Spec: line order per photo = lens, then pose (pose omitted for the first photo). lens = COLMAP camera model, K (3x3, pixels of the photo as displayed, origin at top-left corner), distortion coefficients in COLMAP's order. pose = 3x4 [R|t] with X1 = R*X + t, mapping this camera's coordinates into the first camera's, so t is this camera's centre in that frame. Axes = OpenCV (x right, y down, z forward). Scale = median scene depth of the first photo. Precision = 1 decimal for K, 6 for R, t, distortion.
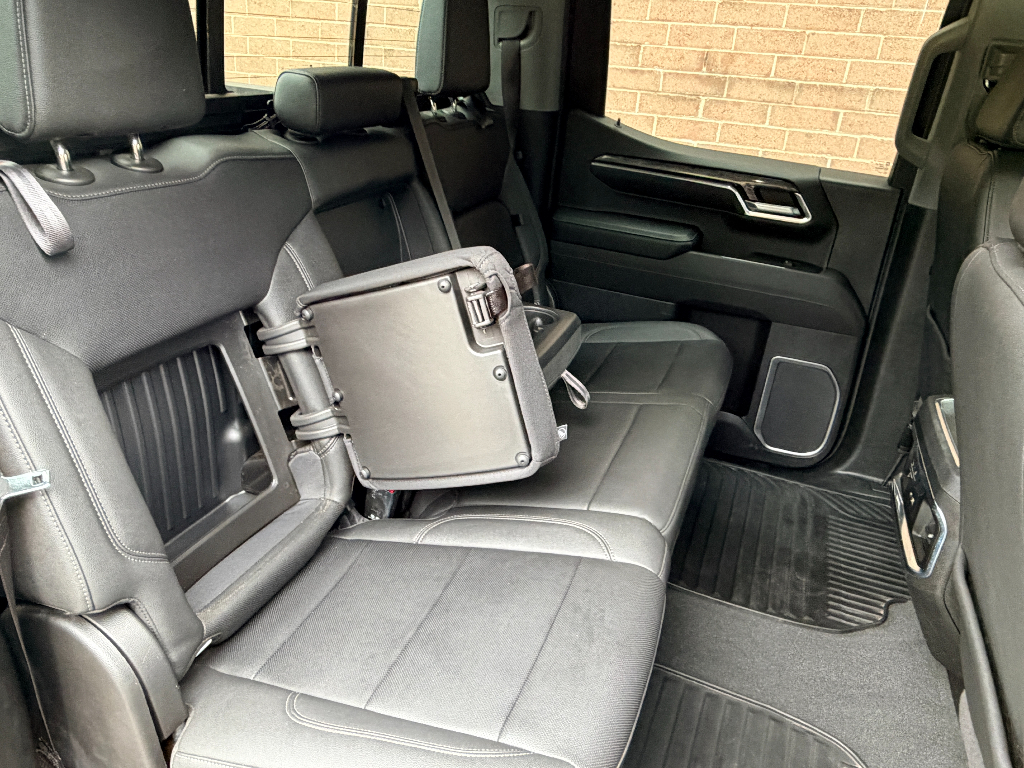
lens RADIAL K [[755.4, 0, 502.1], [0, 755.4, 381.4], [0, 0, 1]] dist [-0.008021, 0.005116]
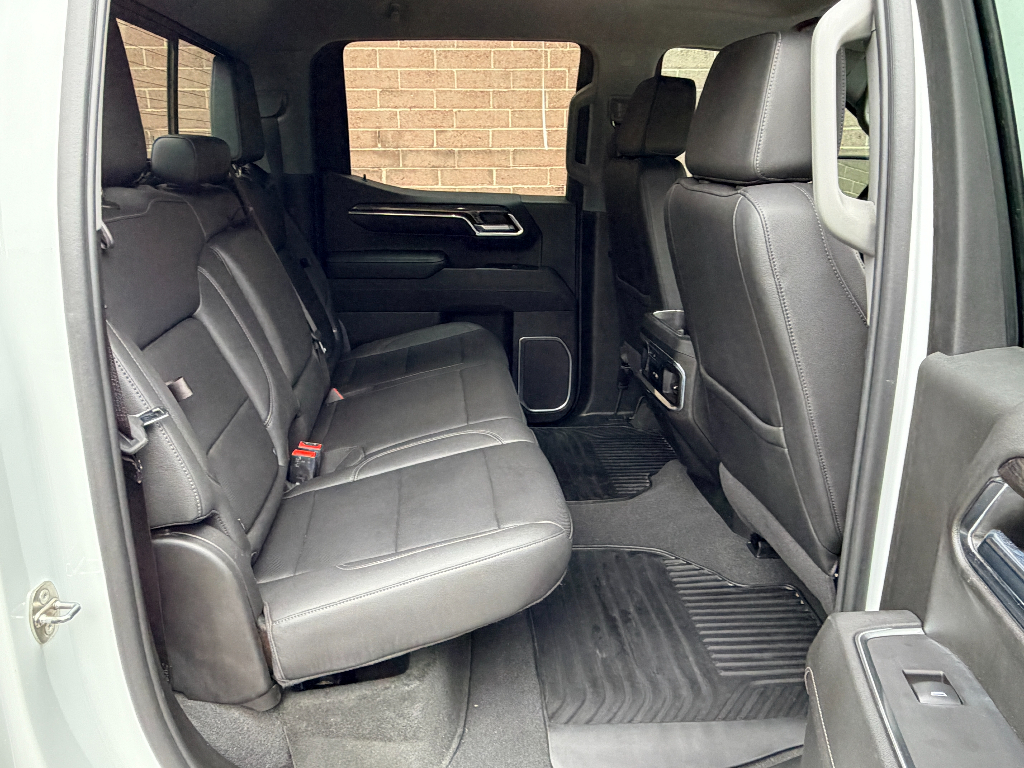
lens RADIAL K [[755.4, 0, 502.1], [0, 755.4, 381.4], [0, 0, 1]] dist [-0.008021, 0.005116]
pose [[0.889482, -0.198052, 0.411821, -0.230568], [0.242919, 0.968249, -0.059027, 0.113496], [-0.387055, 0.152543, 0.909351, -0.171536]]
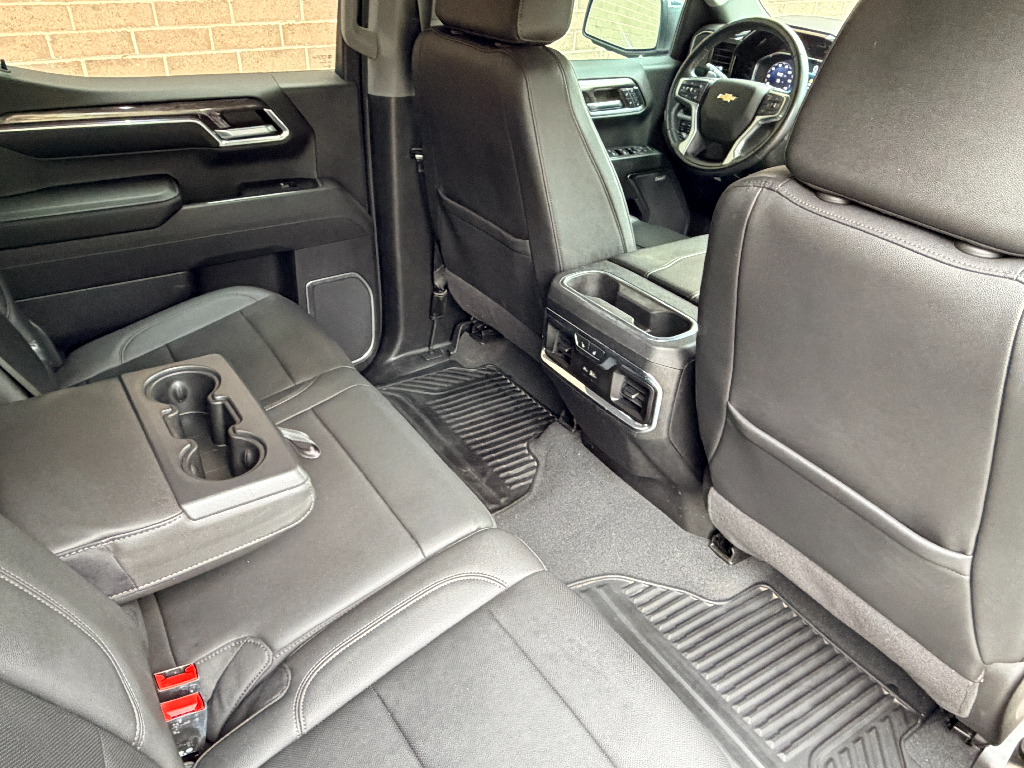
lens RADIAL K [[755.4, 0, 502.1], [0, 755.4, 381.4], [0, 0, 1]] dist [-0.008021, 0.005116]
pose [[0.568887, -0.481219, 0.666930, -0.200226], [0.341217, 0.875957, 0.340984, -0.172287], [-0.748290, 0.033587, 0.662521, 0.202058]]
